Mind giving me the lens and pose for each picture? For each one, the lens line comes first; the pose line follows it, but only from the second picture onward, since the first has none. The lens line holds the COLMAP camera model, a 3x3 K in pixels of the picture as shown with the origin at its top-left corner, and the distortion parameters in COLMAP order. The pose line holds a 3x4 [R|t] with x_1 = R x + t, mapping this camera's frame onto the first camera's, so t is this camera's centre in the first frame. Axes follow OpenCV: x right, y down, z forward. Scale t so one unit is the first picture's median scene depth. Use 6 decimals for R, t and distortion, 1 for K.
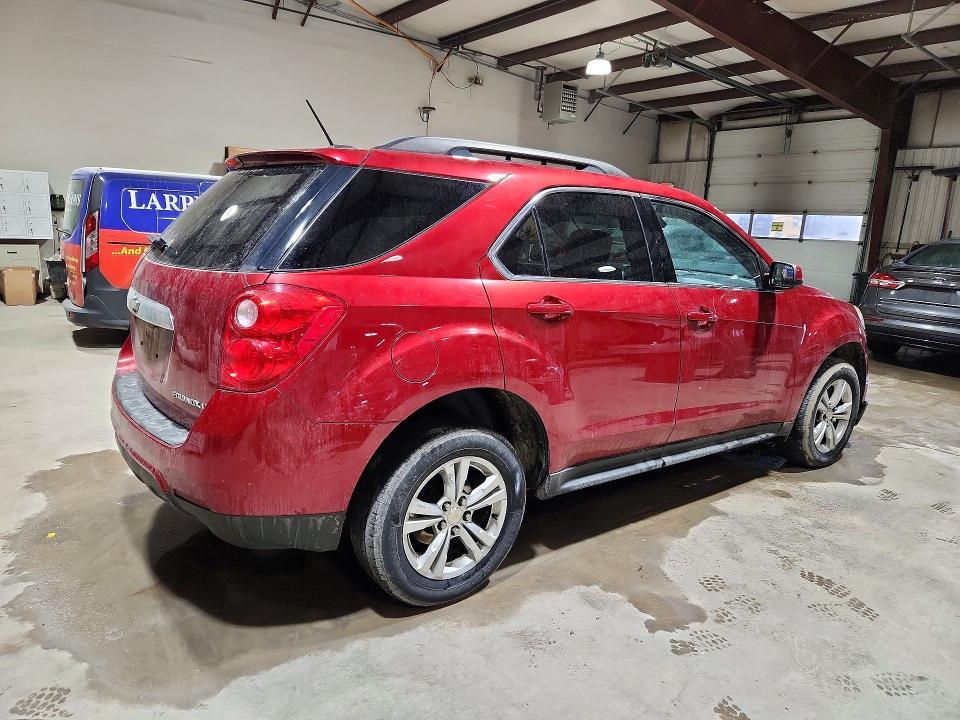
lens RADIAL K [[676.2, 0, 471.2], [0, 676.2, 358.7], [0, 0, 1]] dist [0.089261, -0.073031]
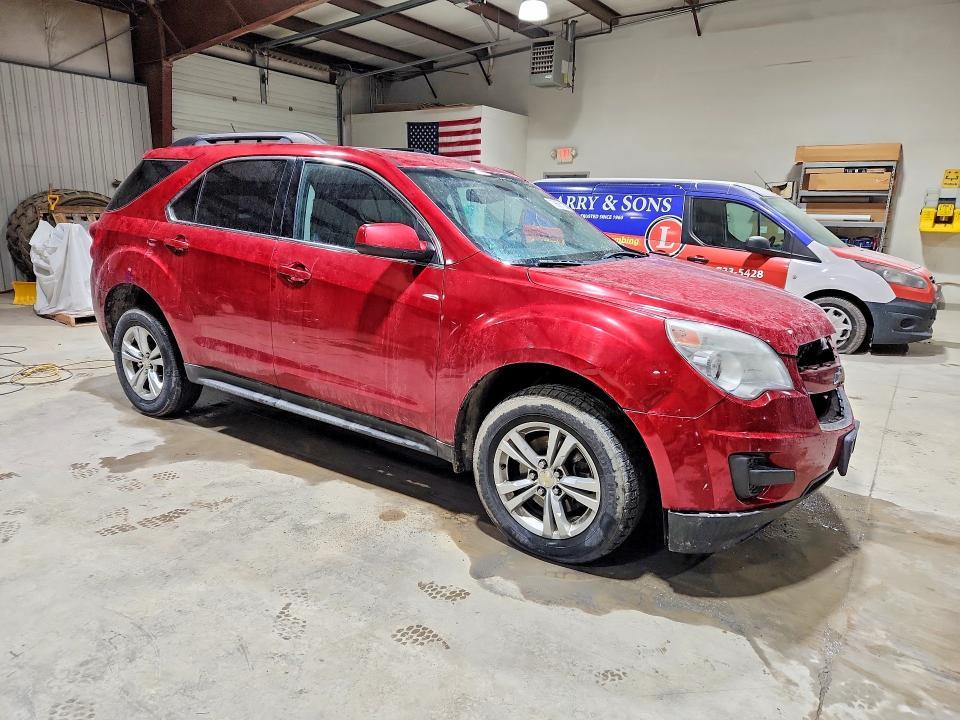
lens RADIAL K [[676.2, 0, 471.2], [0, 676.2, 358.7], [0, 0, 1]] dist [0.089261, -0.073031]
pose [[0.272395, 0.165727, -0.947806, 1.399923], [-0.201031, 0.973118, 0.112377, -0.102226], [0.940950, 0.159928, 0.298388, 0.967065]]
